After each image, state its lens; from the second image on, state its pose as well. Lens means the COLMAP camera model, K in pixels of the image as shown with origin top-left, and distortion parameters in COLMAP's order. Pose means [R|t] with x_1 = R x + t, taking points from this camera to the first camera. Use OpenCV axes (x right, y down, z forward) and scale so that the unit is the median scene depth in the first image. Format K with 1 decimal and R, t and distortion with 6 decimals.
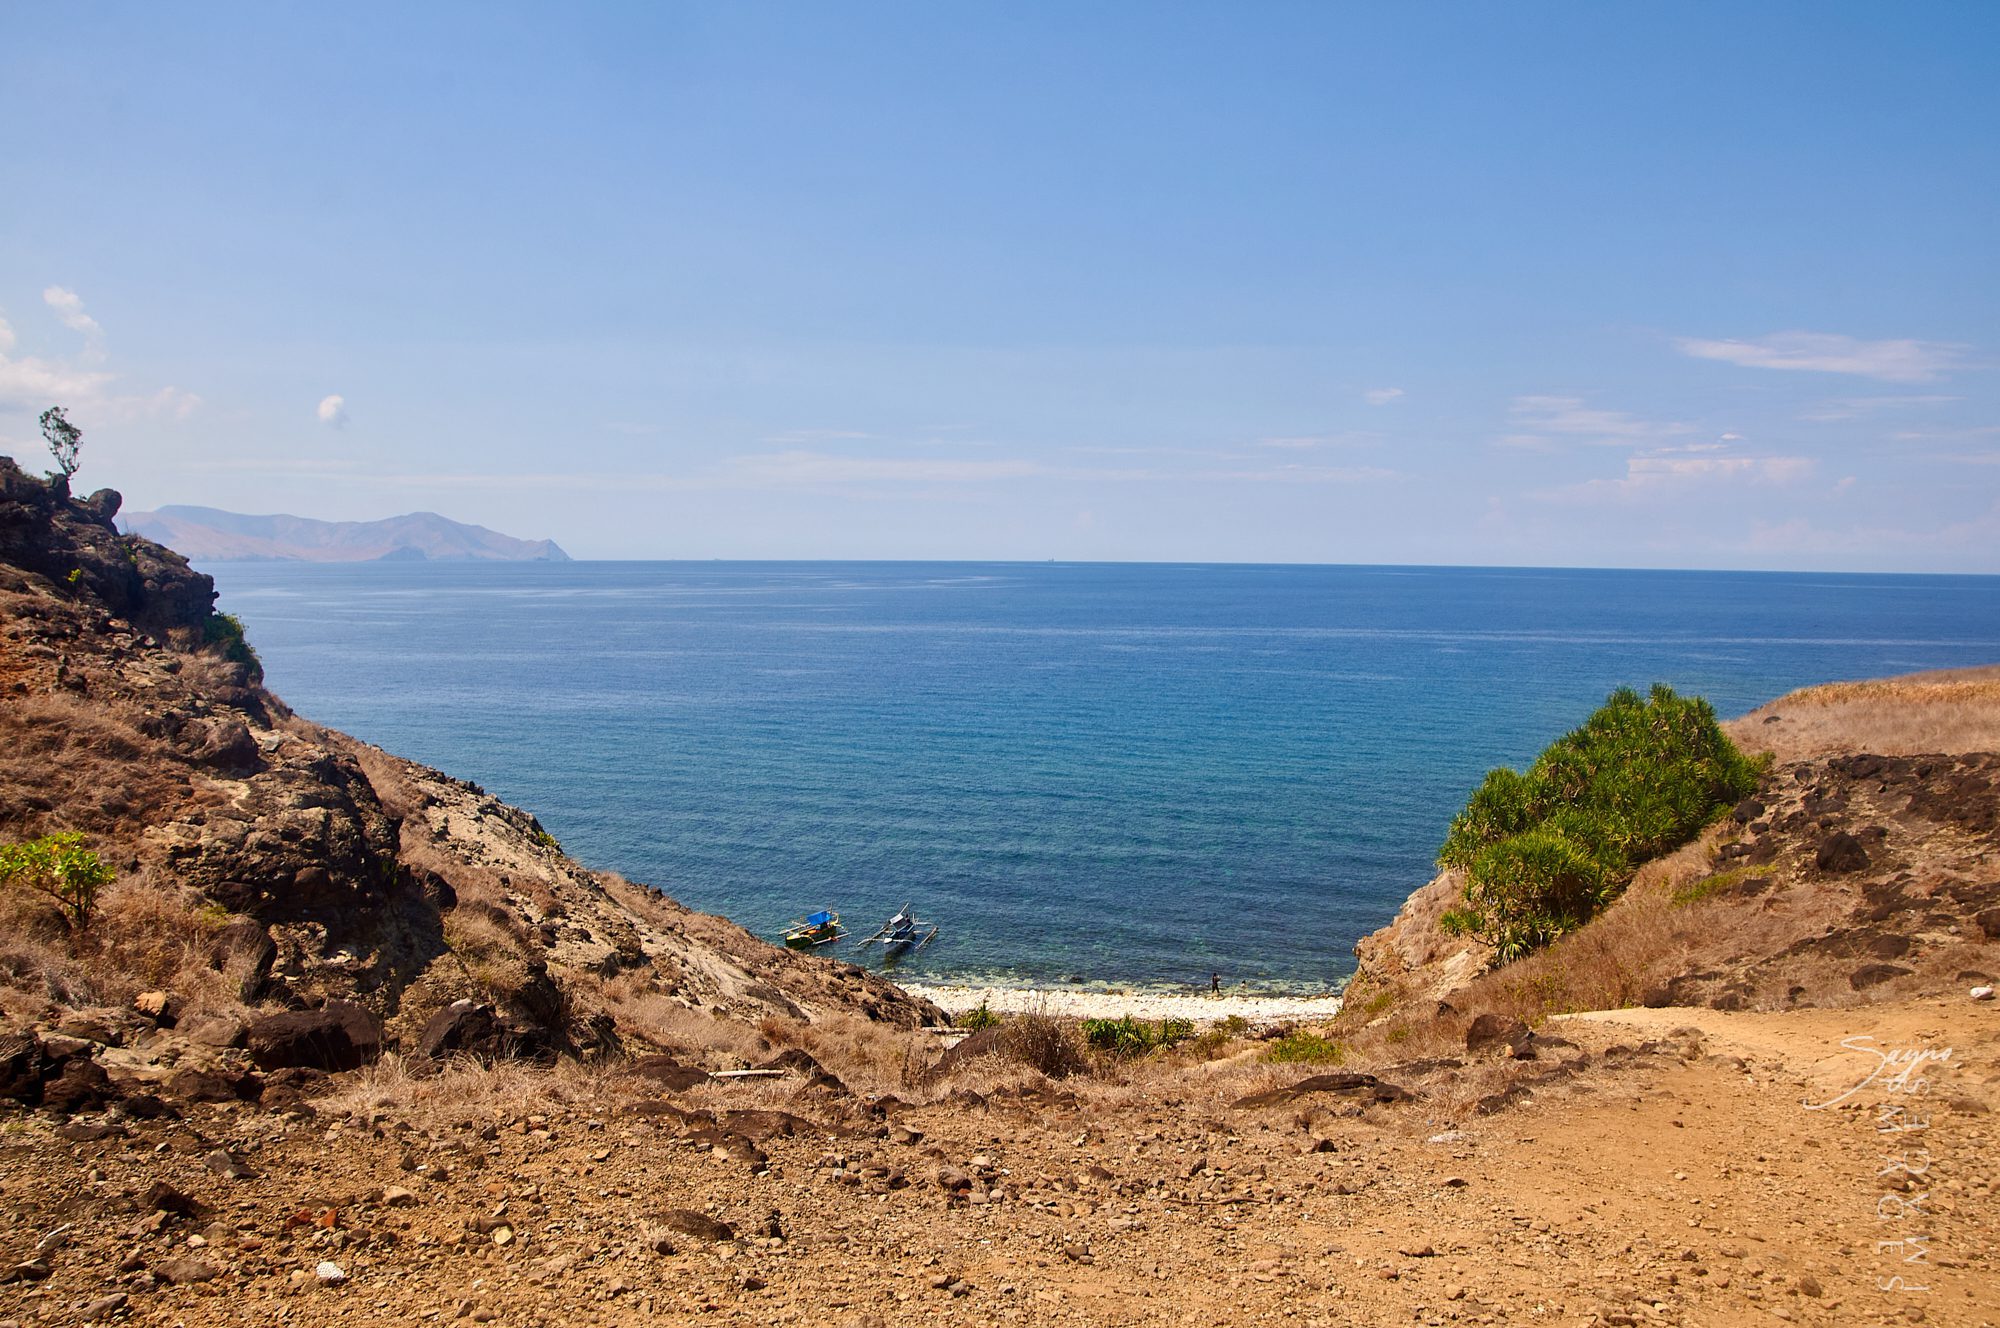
lens RADIAL K [[1568.4, 0, 1031.4], [0, 1568.4, 693.0], [0, 0, 1]] dist [-0.130345, 0.093314]
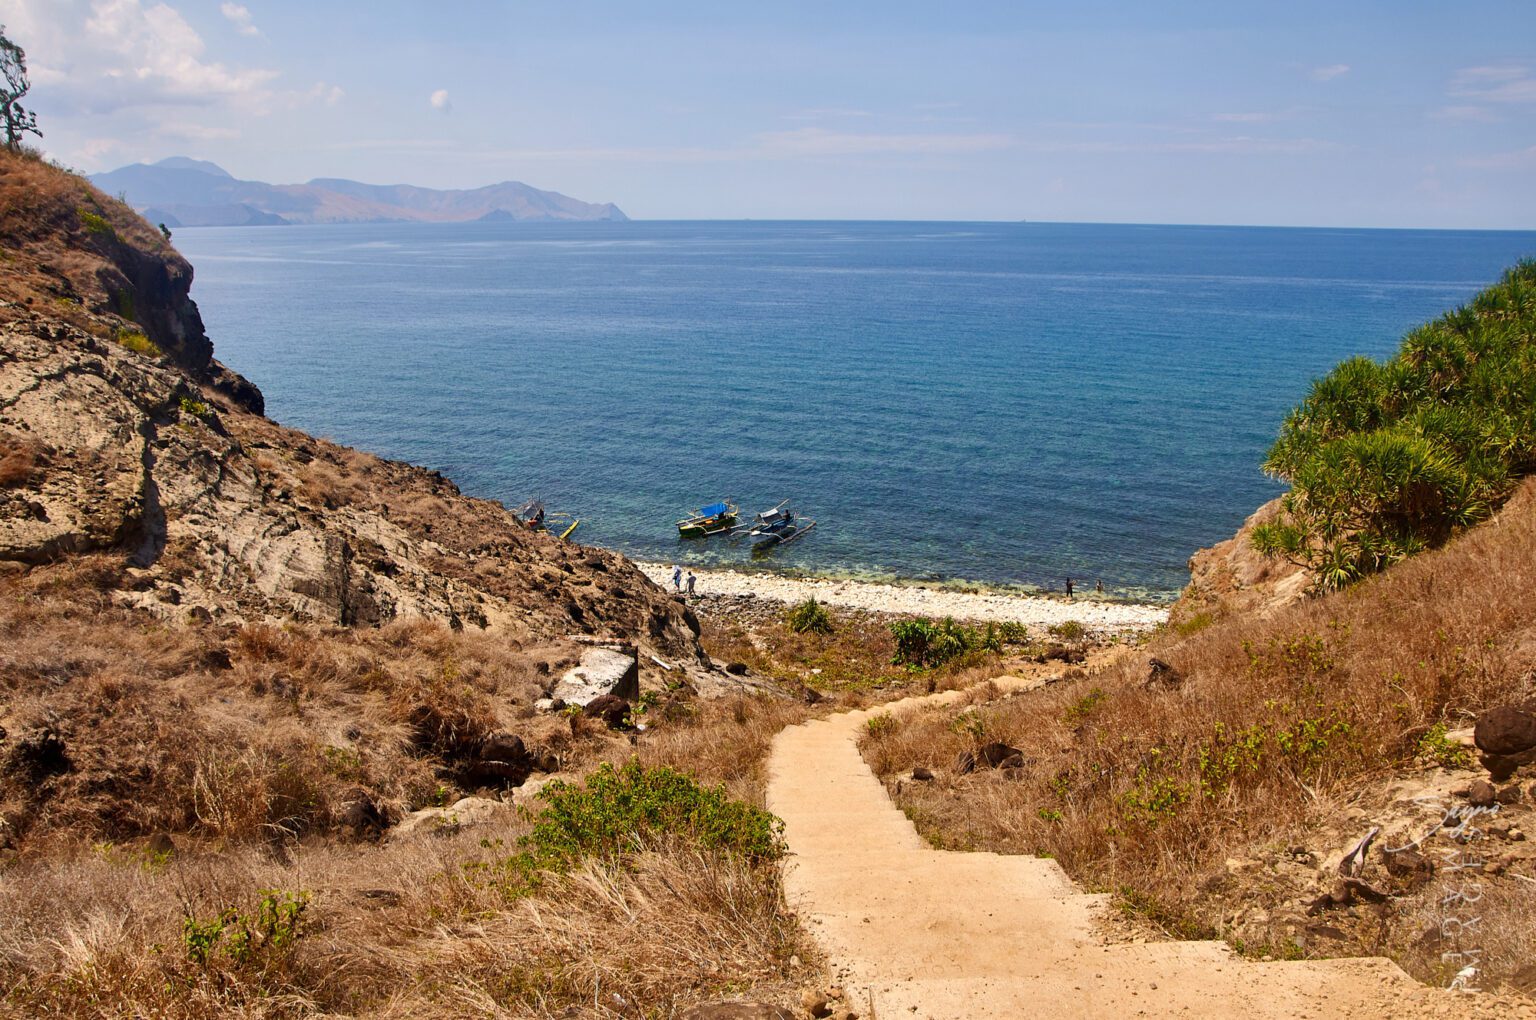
lens RADIAL K [[1285.8, 0, 769.2], [0, 1285.8, 563.2], [0, 0, 1]] dist [-0.131292, 0.157949]
pose [[0.984376, 0.042413, -0.170894, 0.116694], [-0.011220, 0.983693, 0.179508, 0.040895], [0.175721, -0.174786, 0.968799, 0.281816]]
